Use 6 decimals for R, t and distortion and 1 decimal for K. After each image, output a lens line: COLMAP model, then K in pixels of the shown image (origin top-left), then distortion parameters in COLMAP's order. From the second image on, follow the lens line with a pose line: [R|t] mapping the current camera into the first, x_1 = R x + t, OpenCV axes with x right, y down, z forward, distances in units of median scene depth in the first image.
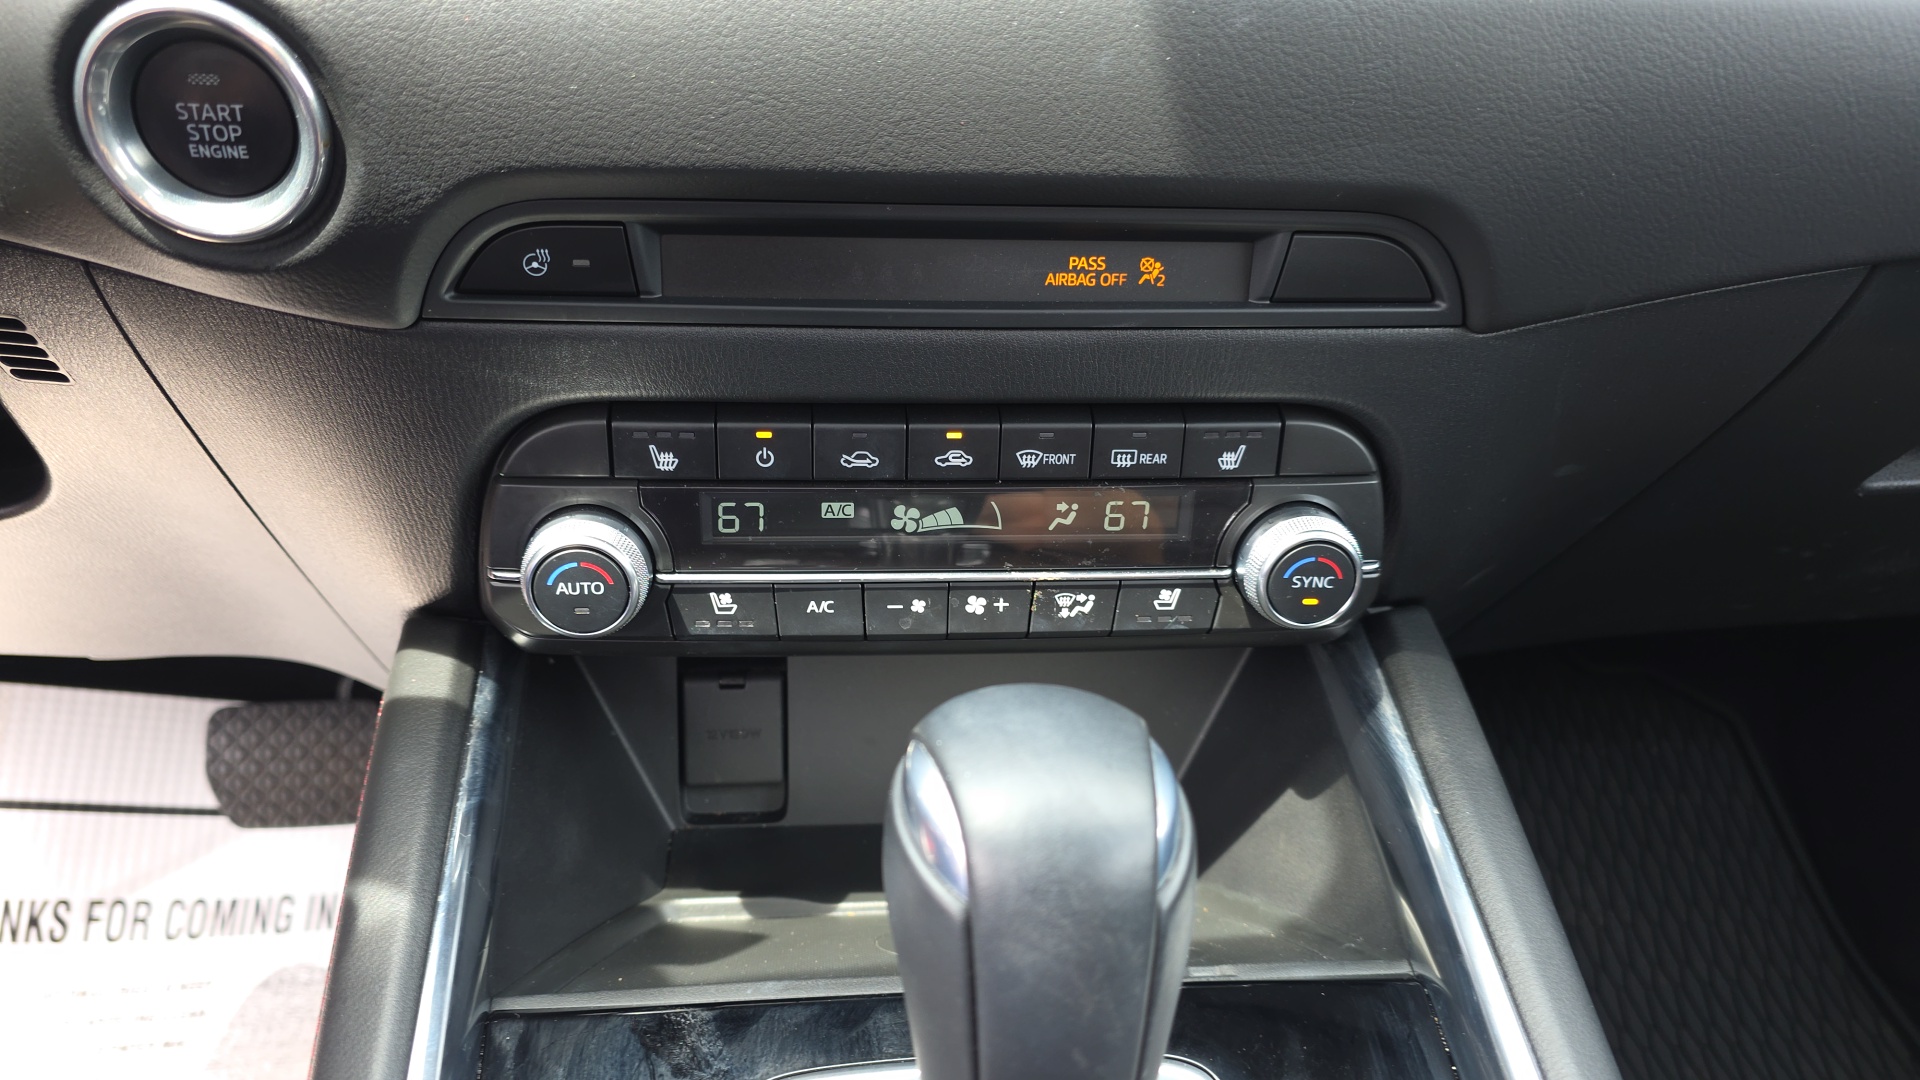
lens RADIAL K [[1289.5, 0, 937.3], [0, 1289.5, 541.1], [0, 0, 1]] dist [0.056837, -0.054686]
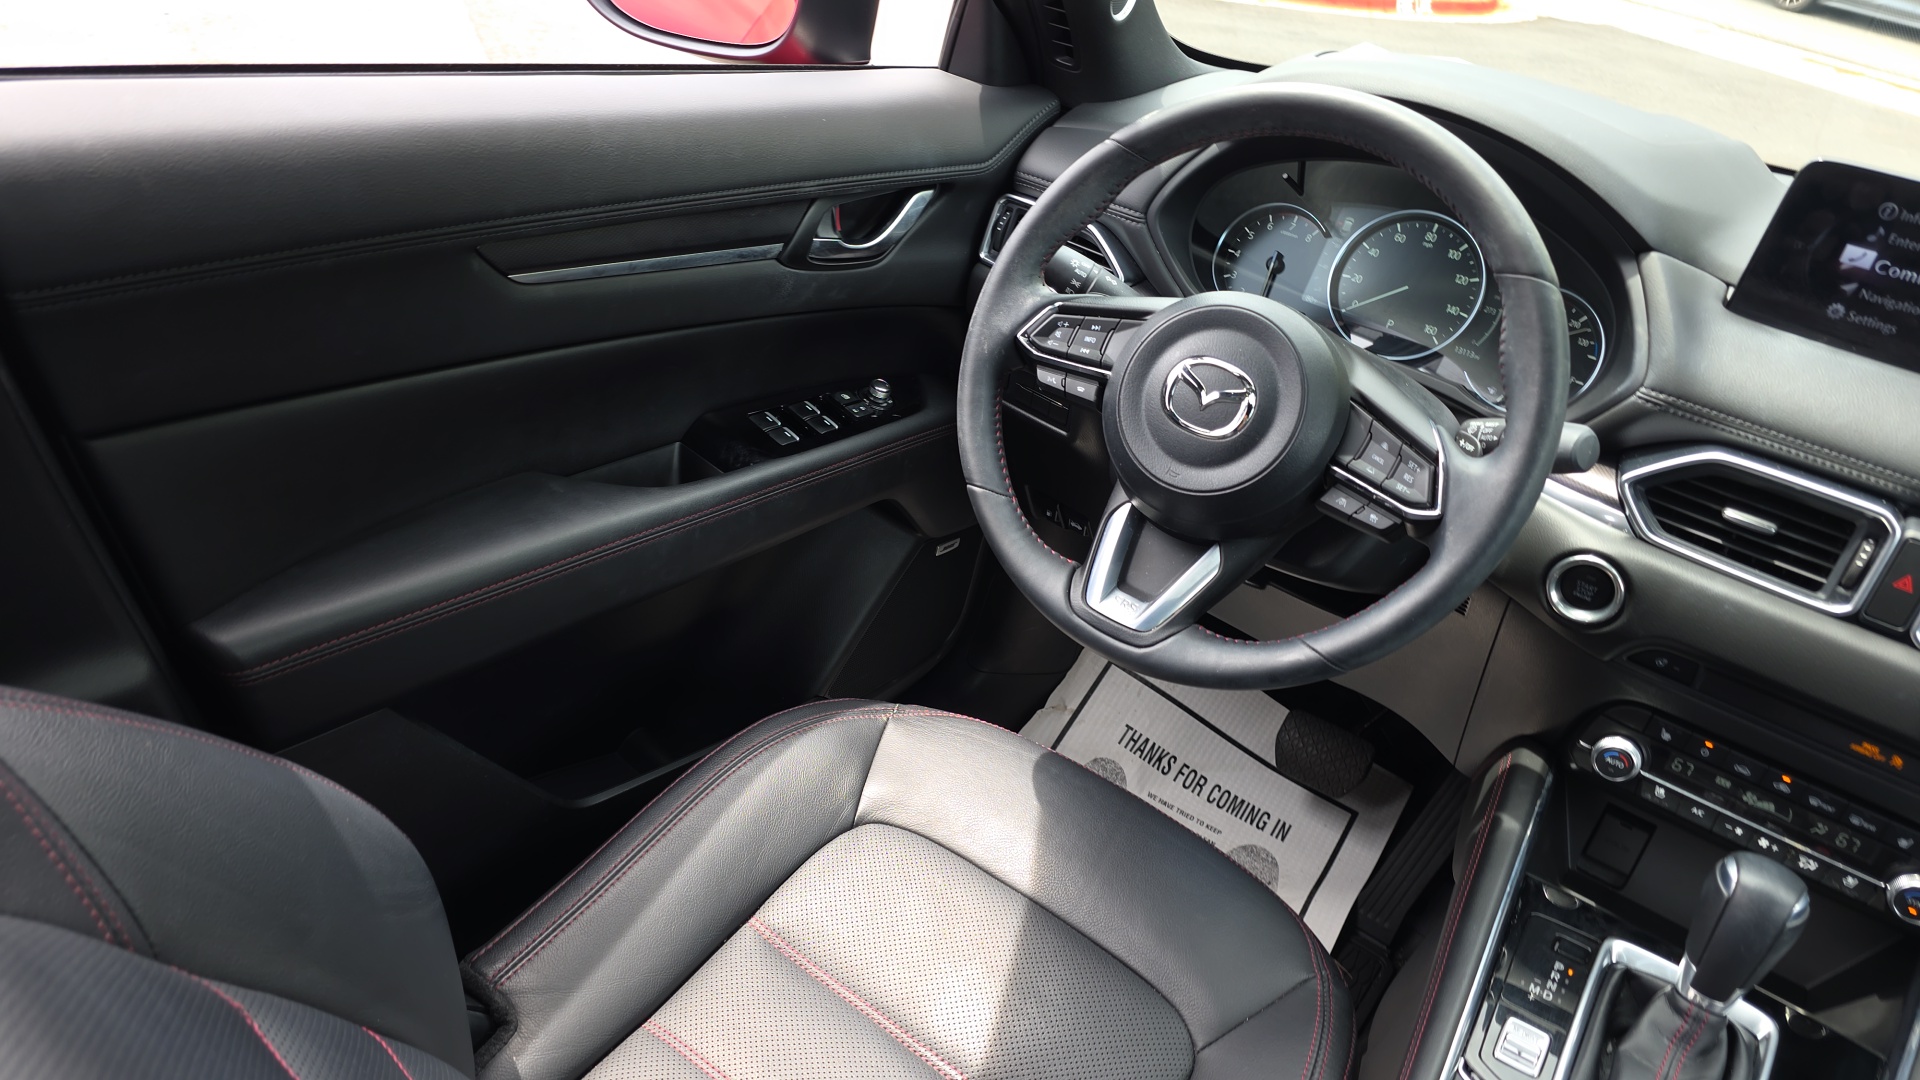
lens RADIAL K [[1289.5, 0, 937.5], [0, 1289.5, 555.8], [0, 0, 1]] dist [0.056837, -0.054686]
pose [[0.746650, 0.399678, -0.531762, -0.041337], [-0.439389, 0.896495, 0.056866, 0.113524], [0.499450, 0.191192, 0.844982, -2.116978]]
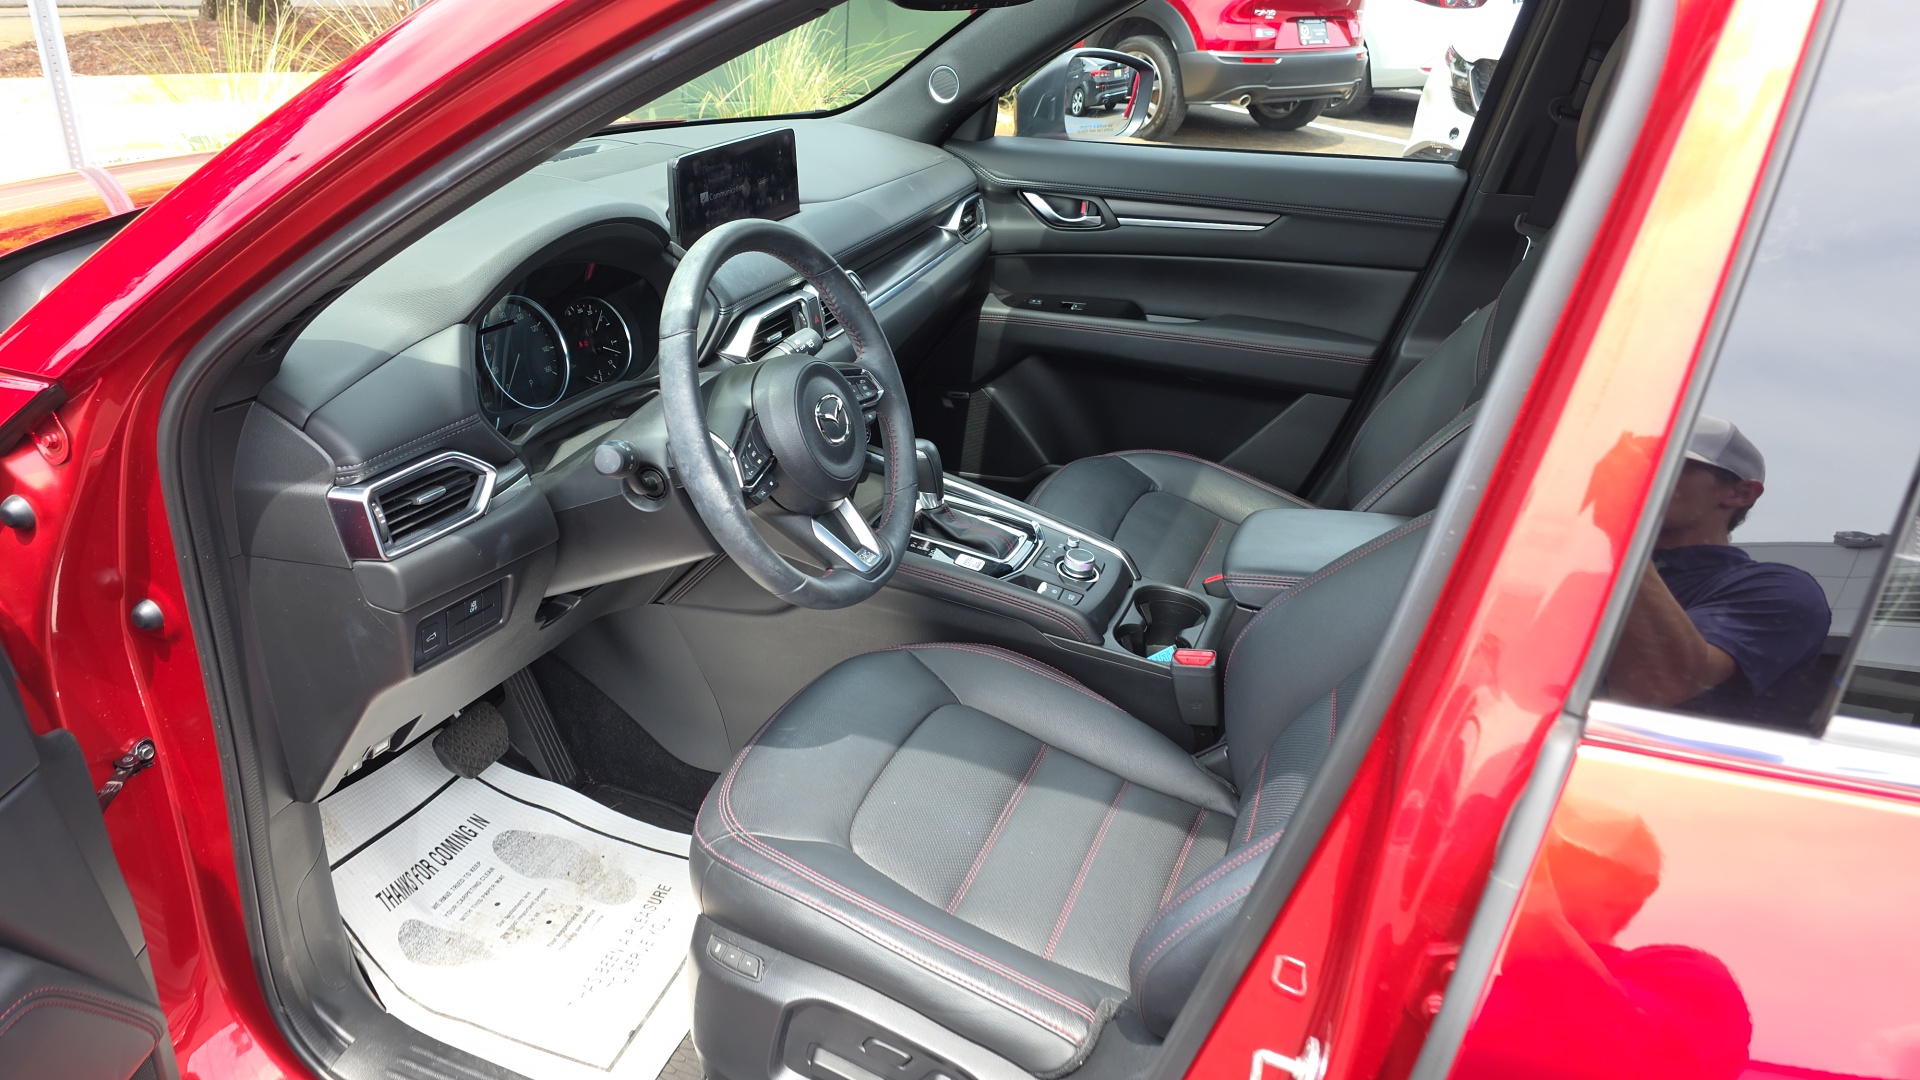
lens RADIAL K [[1294.4, 0, 964.0], [0, 1294.4, 538.2], [0, 0, 1]] dist [0.031087, -0.003352]
pose [[0.436707, -0.412497, 0.799458, -3.964750], [0.433101, 0.875314, 0.215054, -0.554028], [-0.788486, 0.252331, 0.560909, -2.215665]]
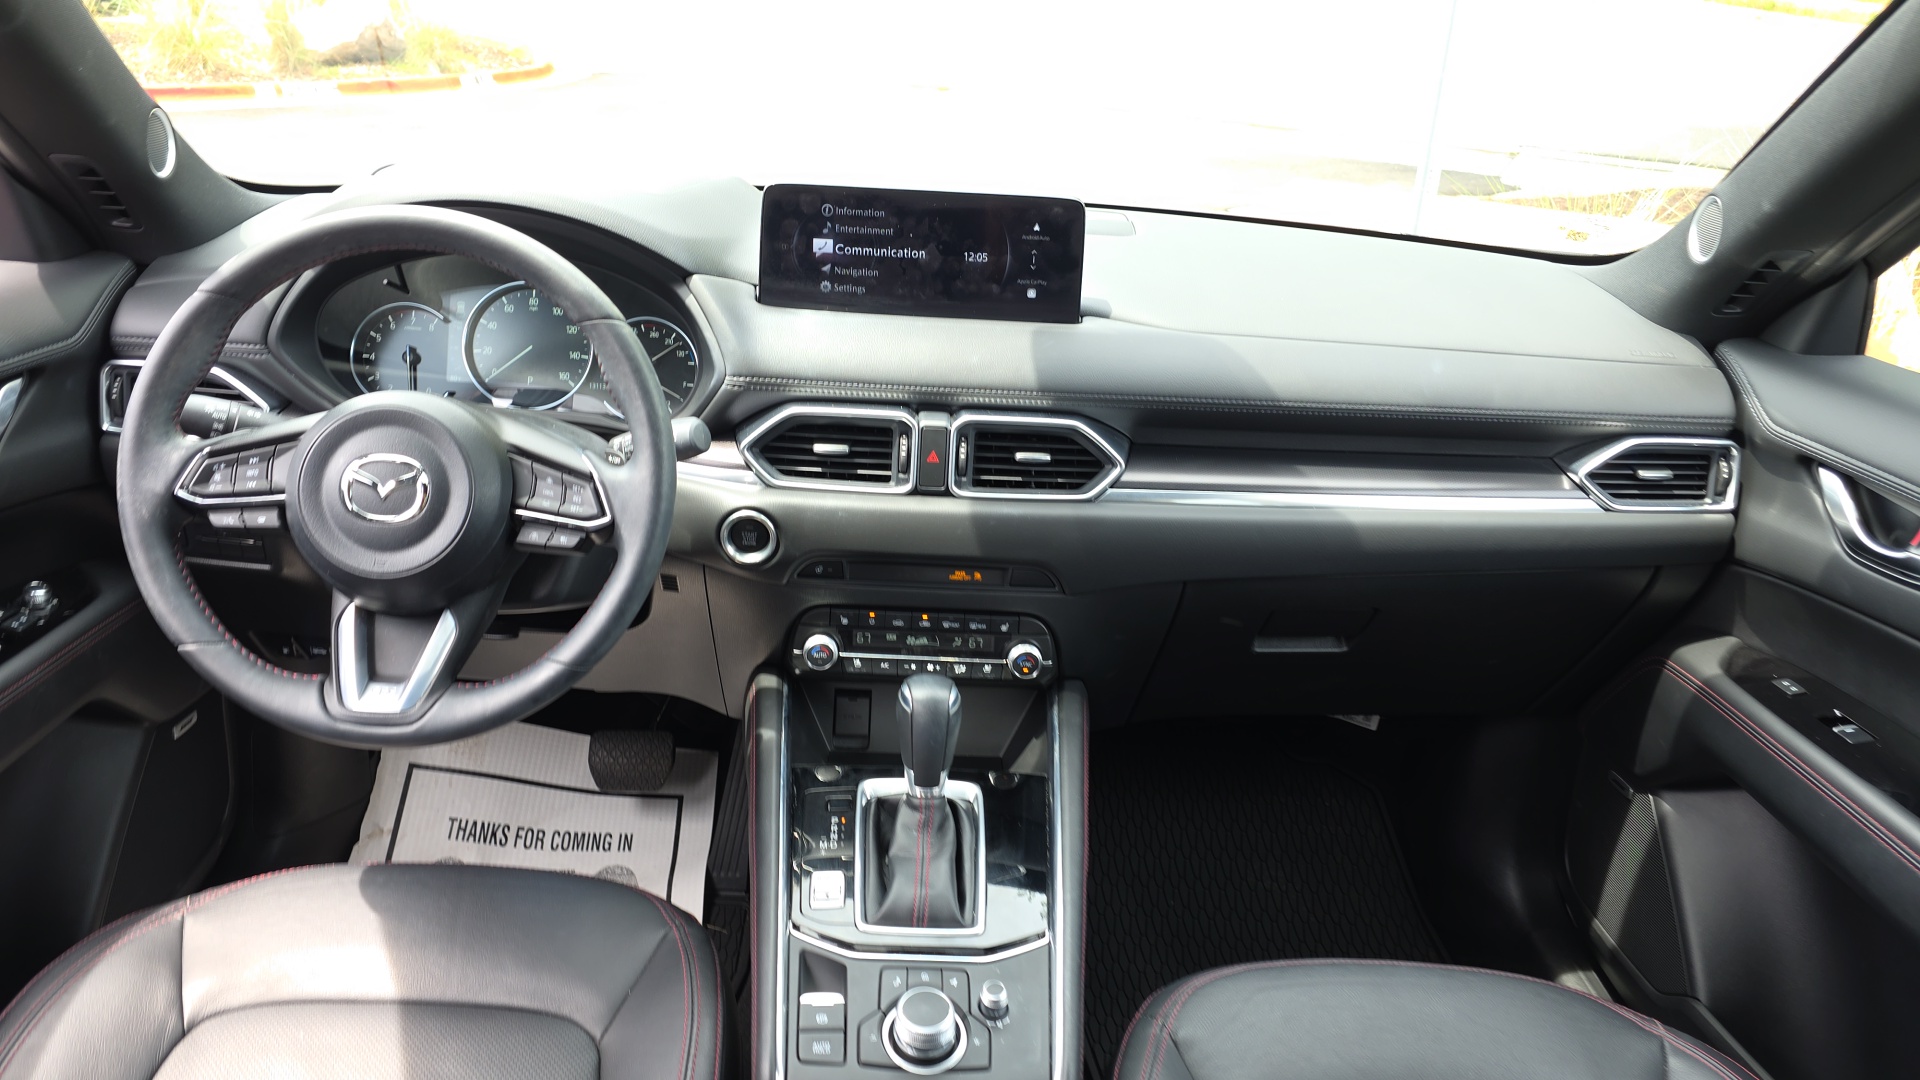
lens RADIAL K [[1289.5, 0, 929.4], [0, 1289.5, 516.8], [0, 0, 1]] dist [0.056837, -0.054686]
pose [[0.997318, 0.039375, -0.061692, 0.226175], [-0.048262, 0.987519, -0.149926, 0.170530], [0.055018, 0.152502, 0.986771, -2.466223]]
